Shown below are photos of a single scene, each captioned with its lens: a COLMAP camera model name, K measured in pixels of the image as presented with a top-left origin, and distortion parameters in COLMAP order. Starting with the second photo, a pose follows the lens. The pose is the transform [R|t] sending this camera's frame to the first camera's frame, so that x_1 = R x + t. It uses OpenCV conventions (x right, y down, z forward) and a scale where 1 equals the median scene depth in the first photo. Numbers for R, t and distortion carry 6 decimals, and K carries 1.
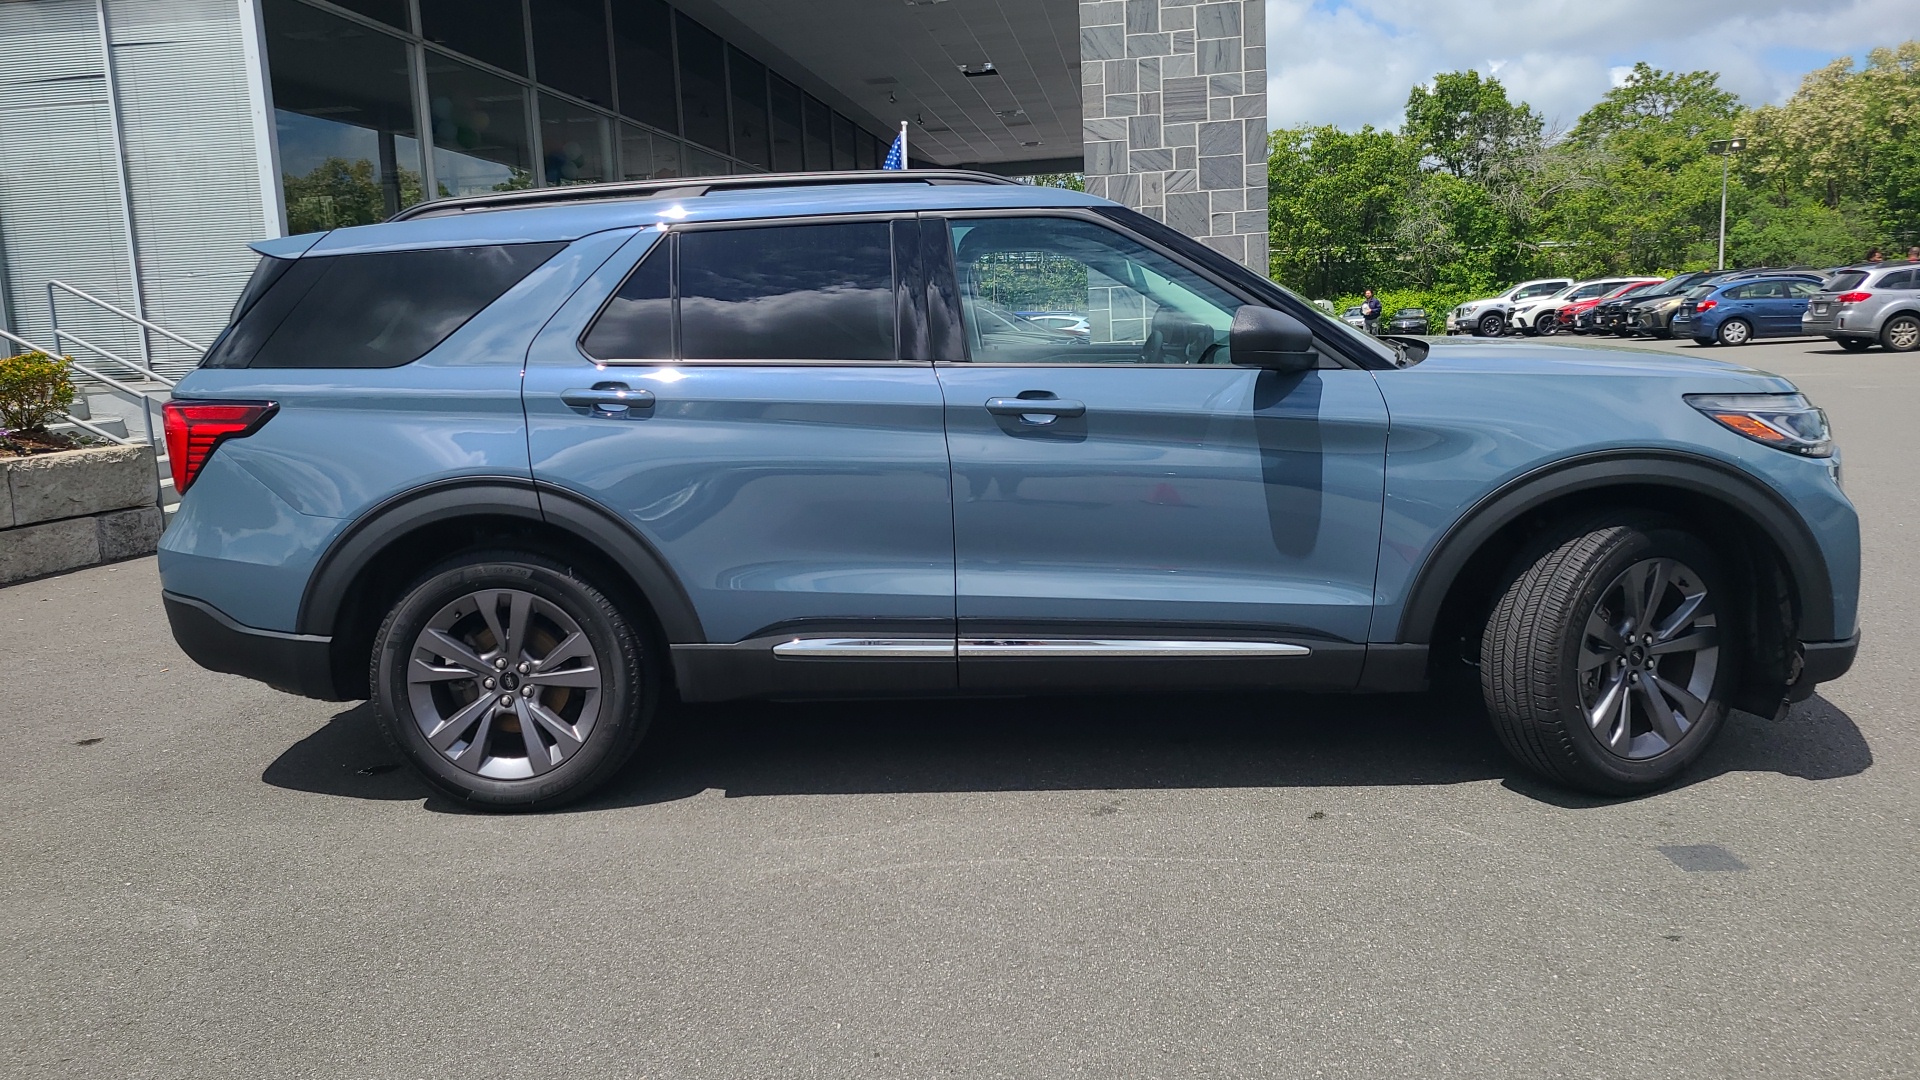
lens RADIAL K [[1501.0, 0, 960.0], [0, 1501.0, 540.0], [0, 0, 1]] dist [0.055296, -0.003909]
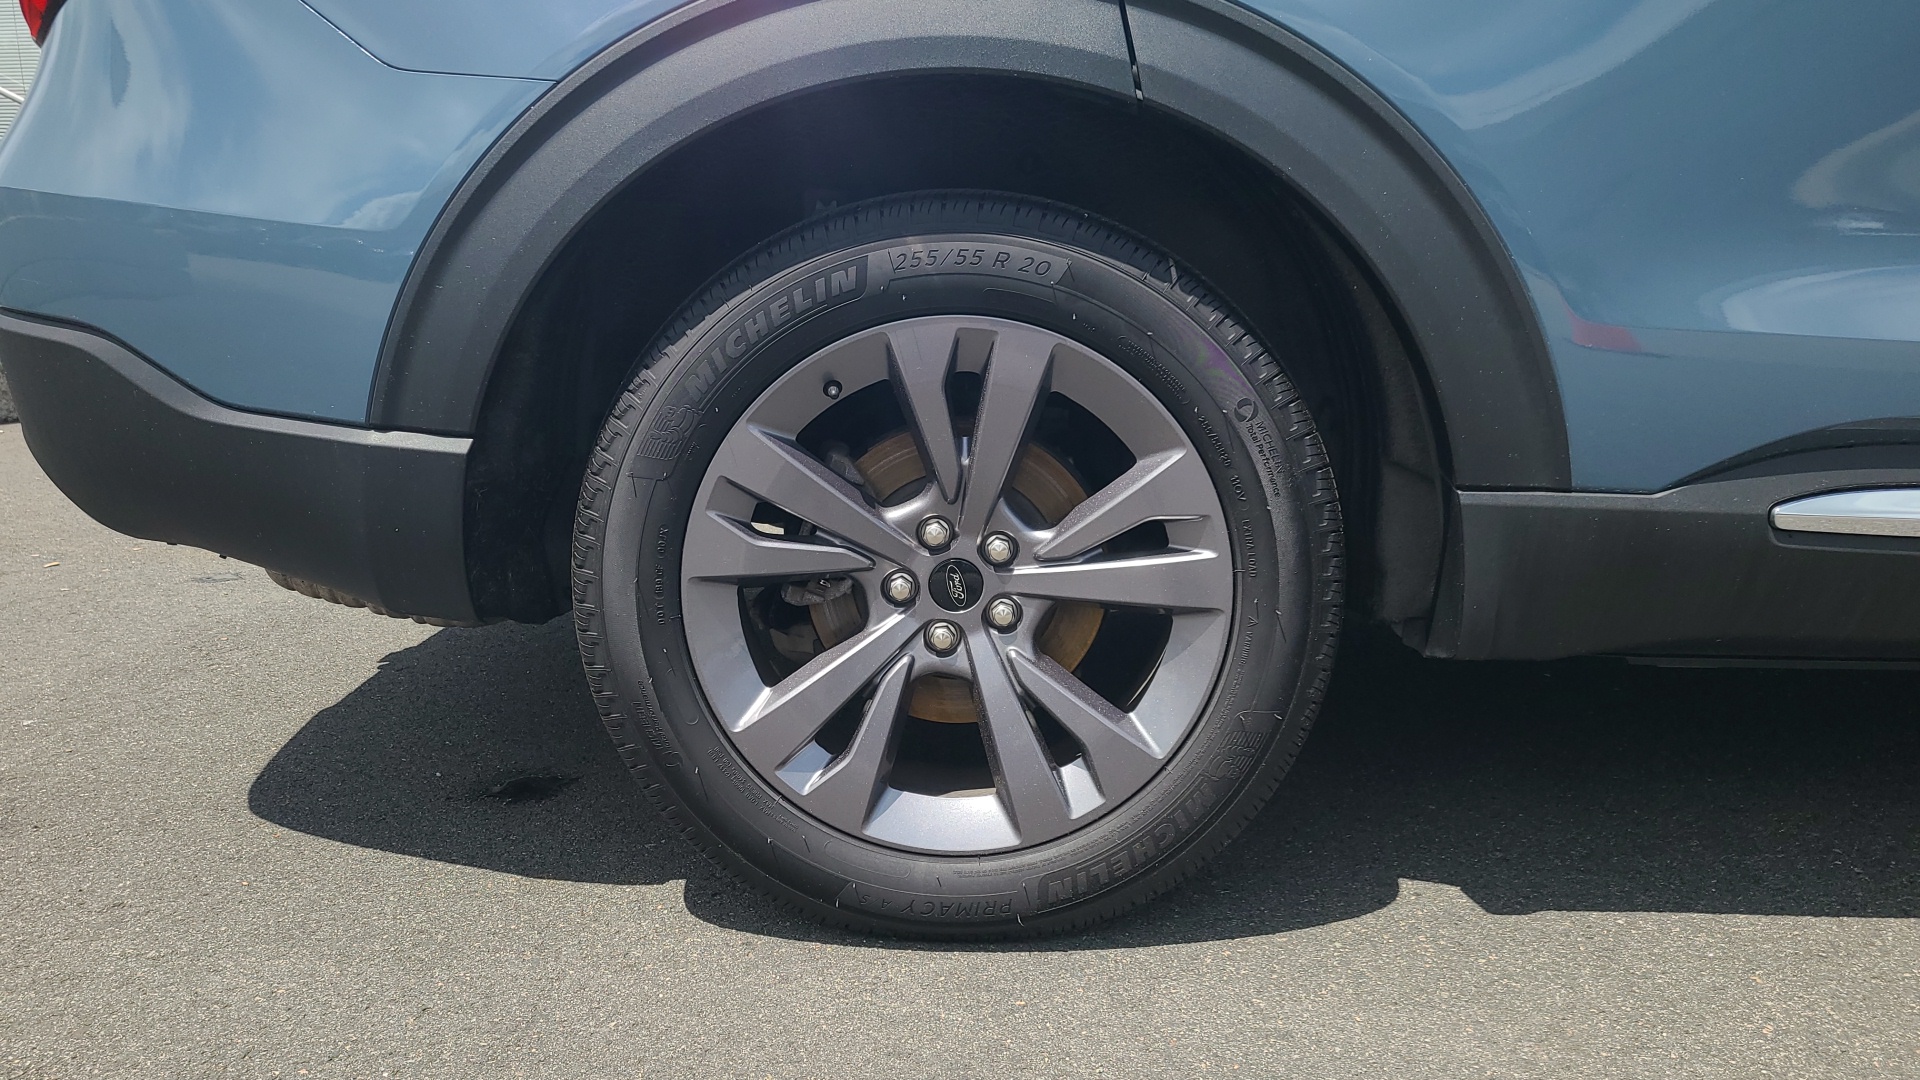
lens RADIAL K [[1428.9, 0, 946.4], [0, 1428.9, 539.6], [0, 0, 1]] dist [0.035156, -0.028714]
pose [[0.998369, 0.028535, 0.049447, -0.318579], [-0.031153, 0.998107, 0.053018, 0.064960], [-0.047840, -0.054472, 0.997369, 0.661423]]
